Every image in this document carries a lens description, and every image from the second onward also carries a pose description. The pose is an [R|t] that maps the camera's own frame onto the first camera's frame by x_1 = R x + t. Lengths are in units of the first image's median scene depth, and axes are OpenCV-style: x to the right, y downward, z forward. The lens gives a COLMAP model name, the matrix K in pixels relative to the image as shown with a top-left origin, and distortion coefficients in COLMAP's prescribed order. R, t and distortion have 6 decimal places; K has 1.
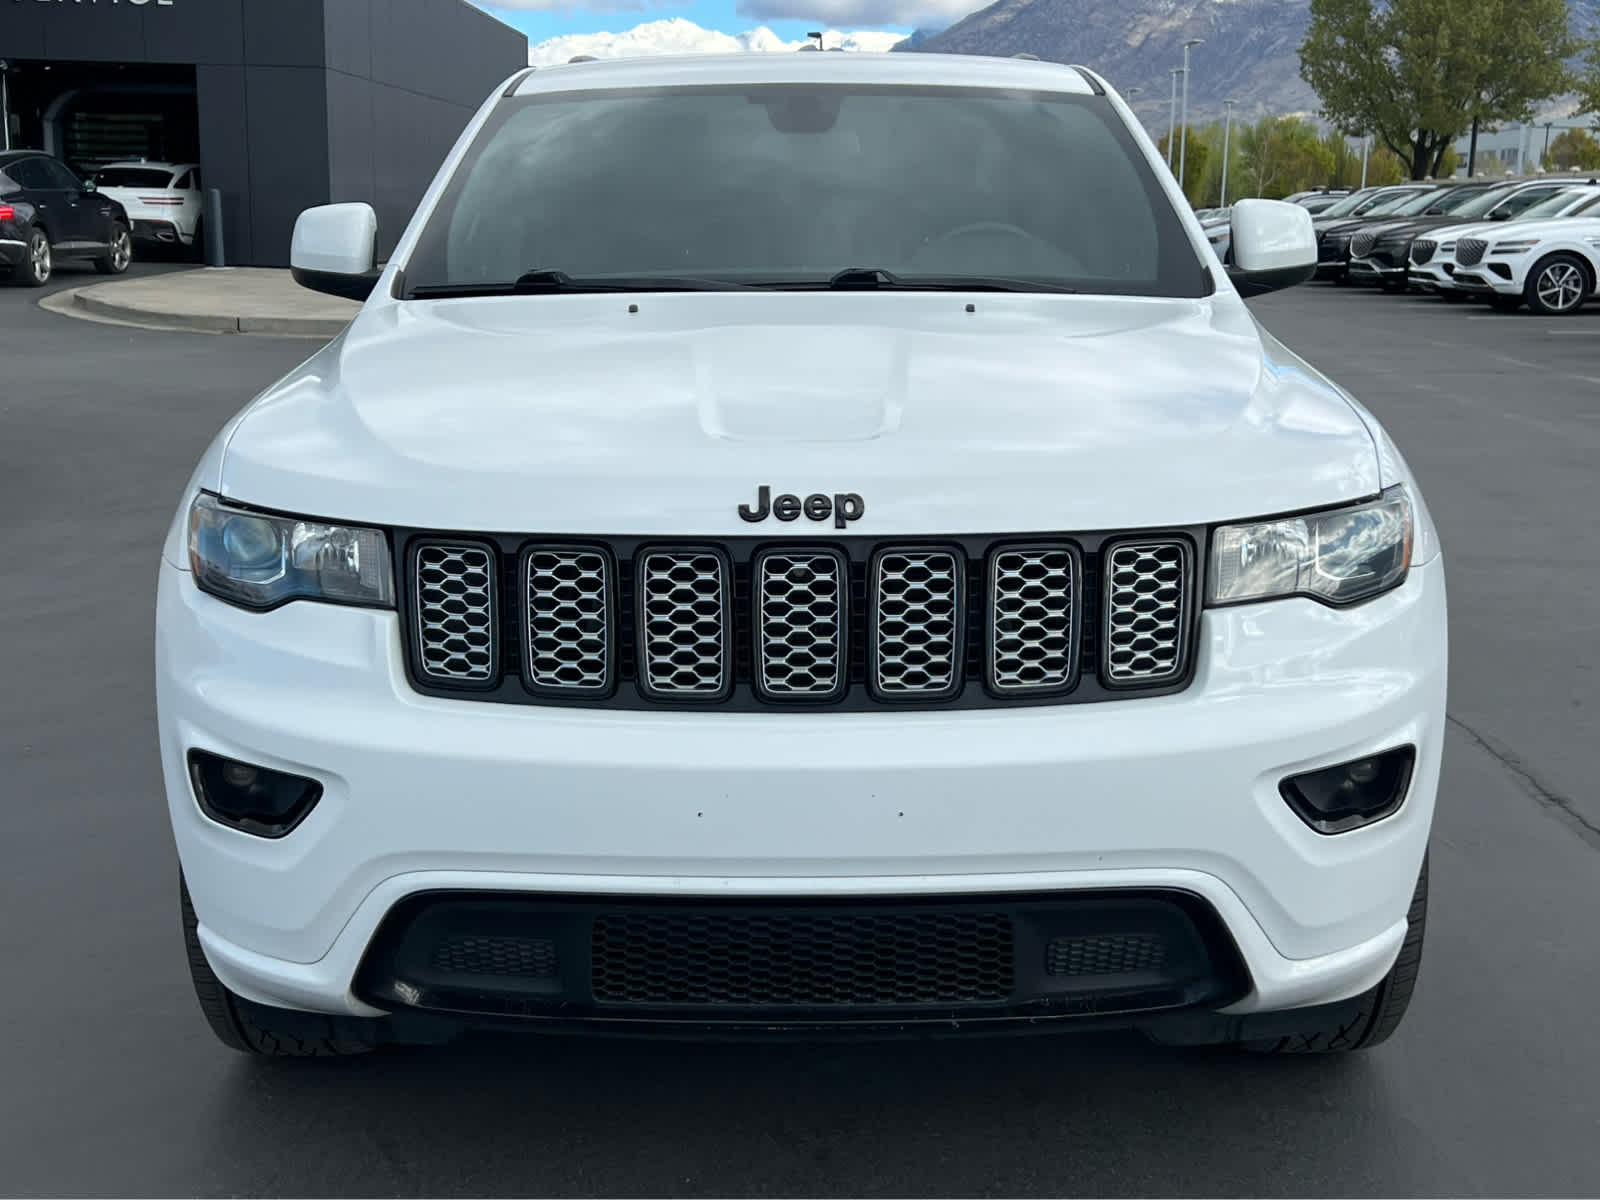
lens RADIAL K [[1870.8, 0, 808.9], [0, 1870.8, 598.3], [0, 0, 1]] dist [0.169503, -0.431961]
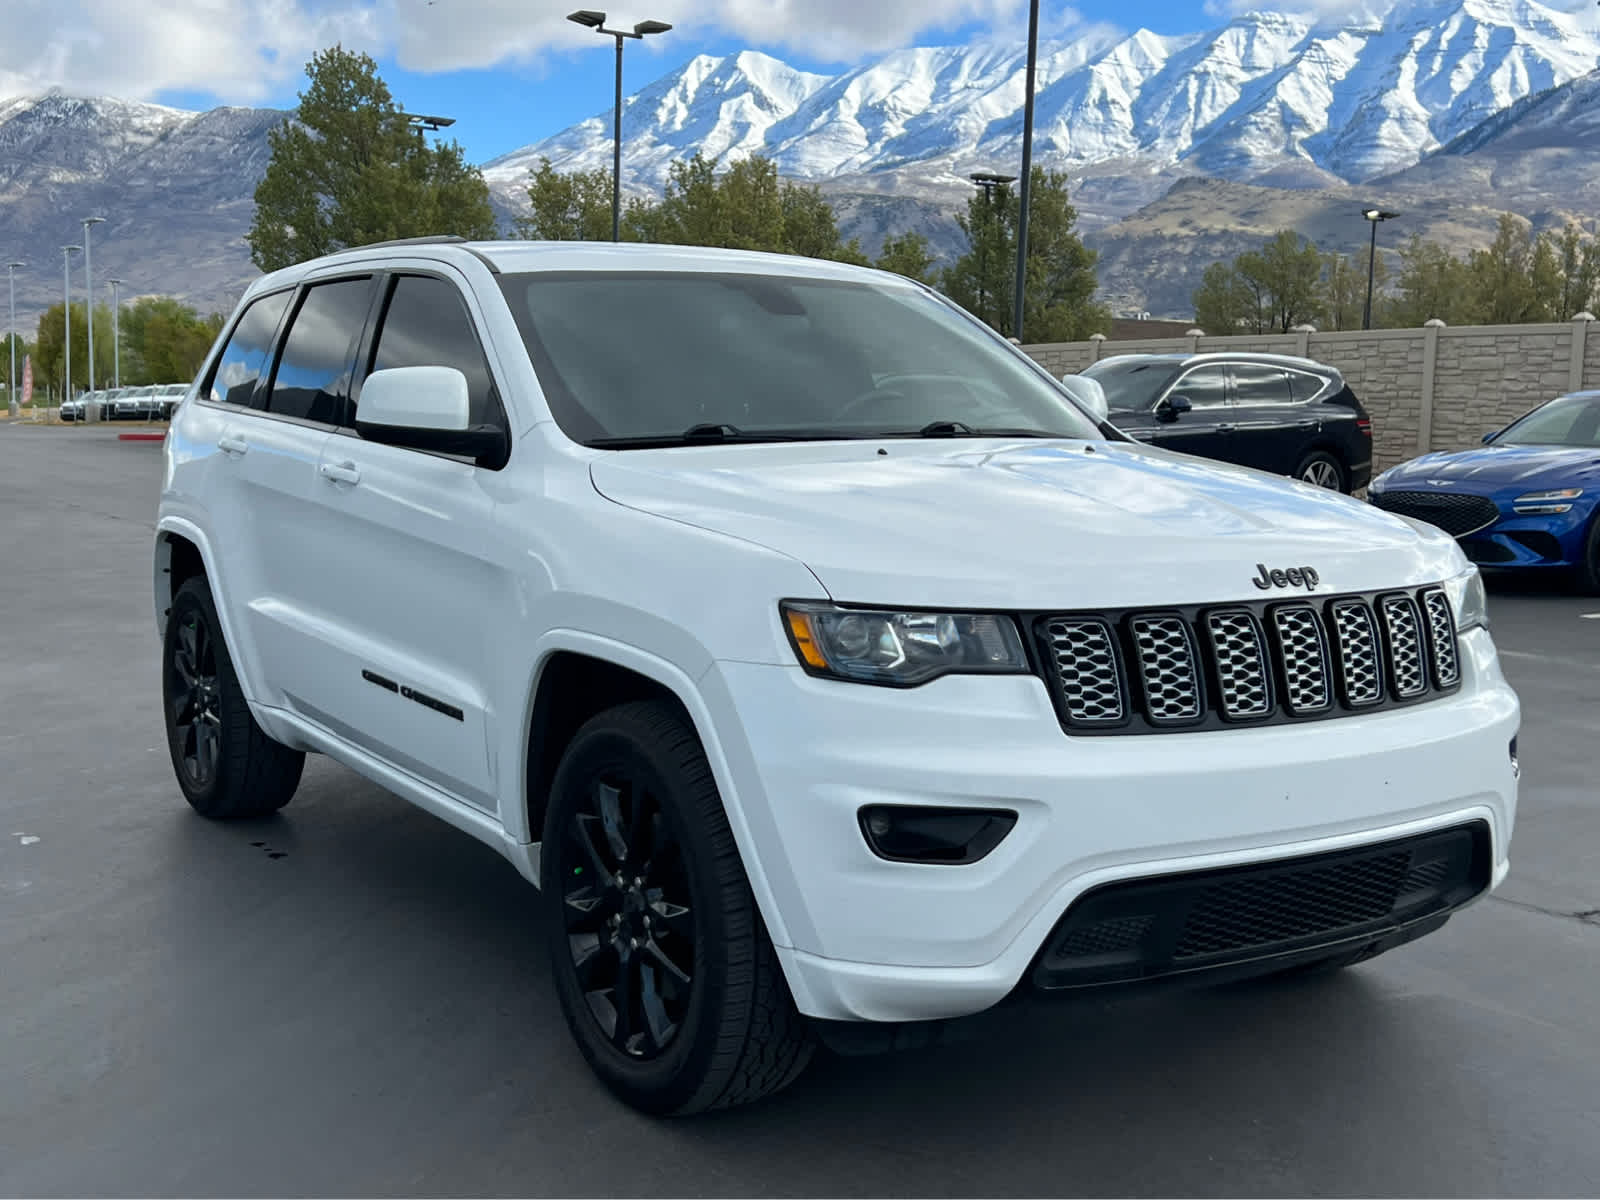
lens RADIAL K [[1870.8, 0, 808.9], [0, 1870.8, 598.3], [0, 0, 1]] dist [0.169503, -0.431961]
pose [[0.836779, -0.051336, 0.545129, -1.046620], [0.101978, 0.992787, -0.063045, 0.019840], [-0.537961, 0.108346, 0.835978, 0.000417]]
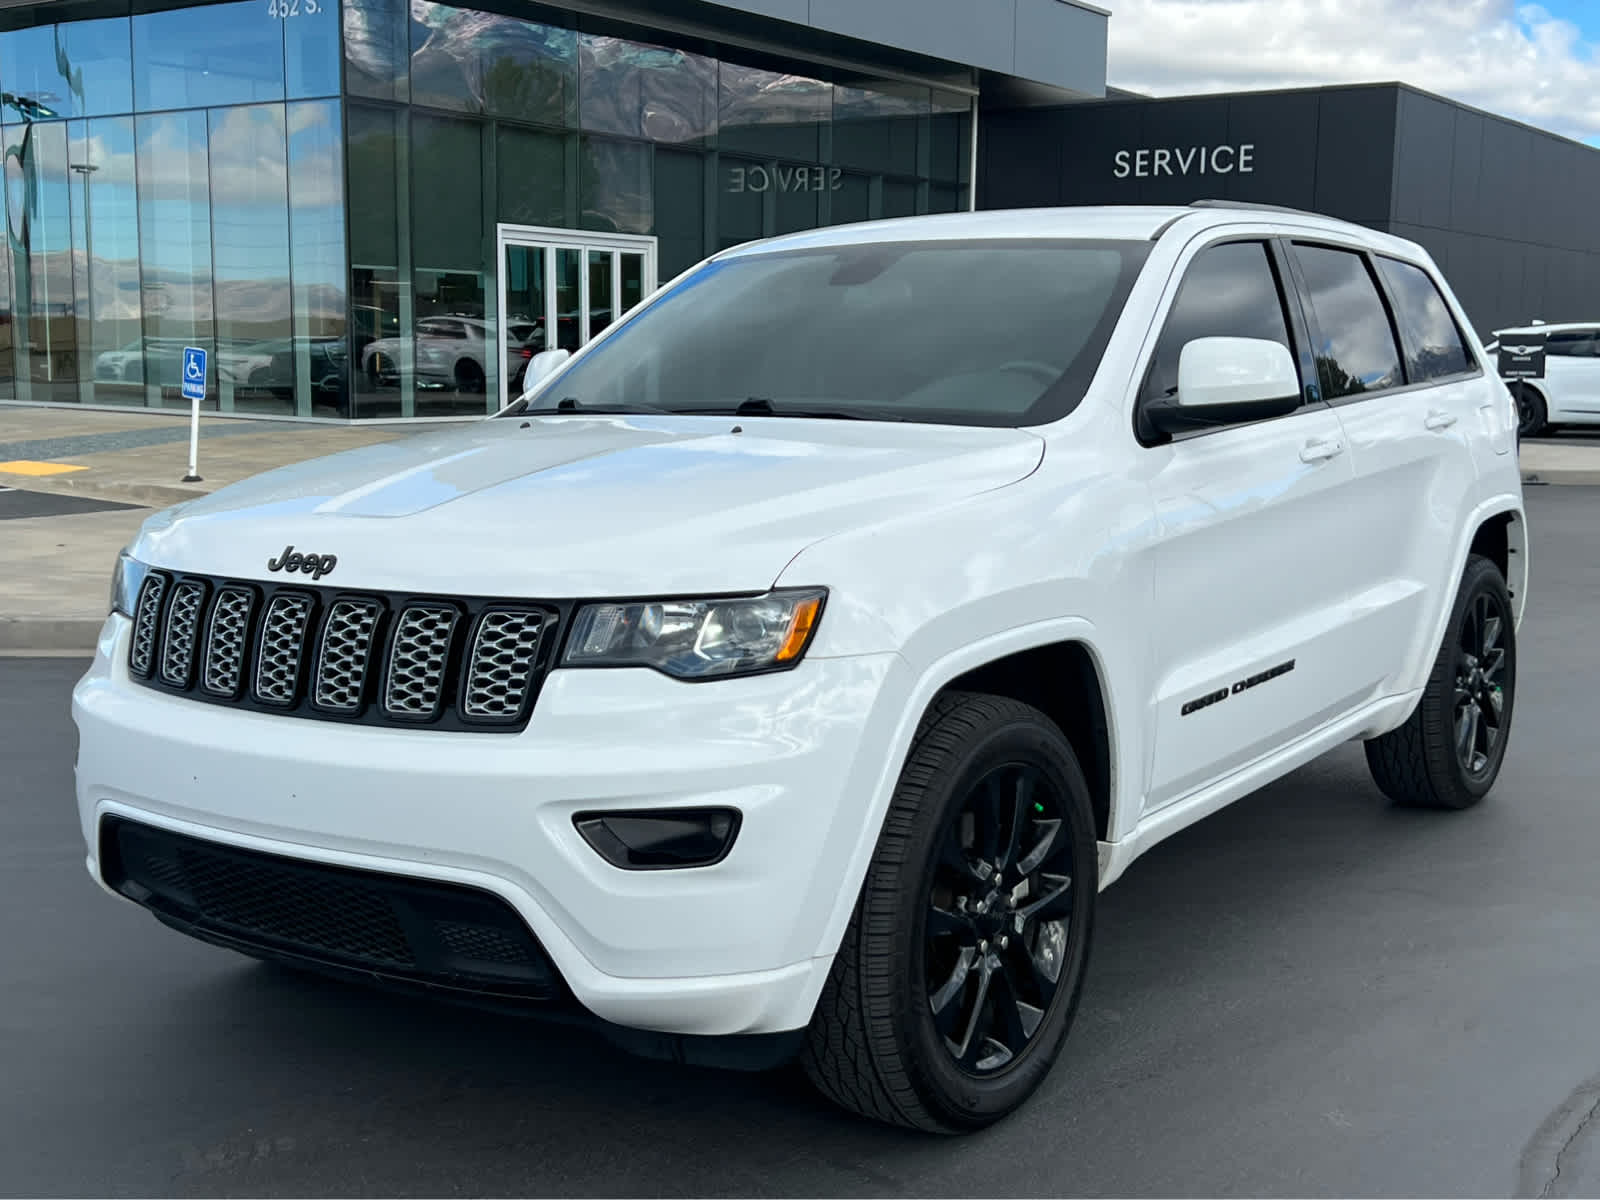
lens RADIAL K [[1870.8, 0, 808.9], [0, 1870.8, 598.3], [0, 0, 1]] dist [0.169503, -0.431961]
pose [[0.828876, 0.072311, -0.554740, 1.012206], [-0.112379, 0.992920, -0.038485, -0.011573], [0.548029, 0.094241, 0.831133, 0.072708]]
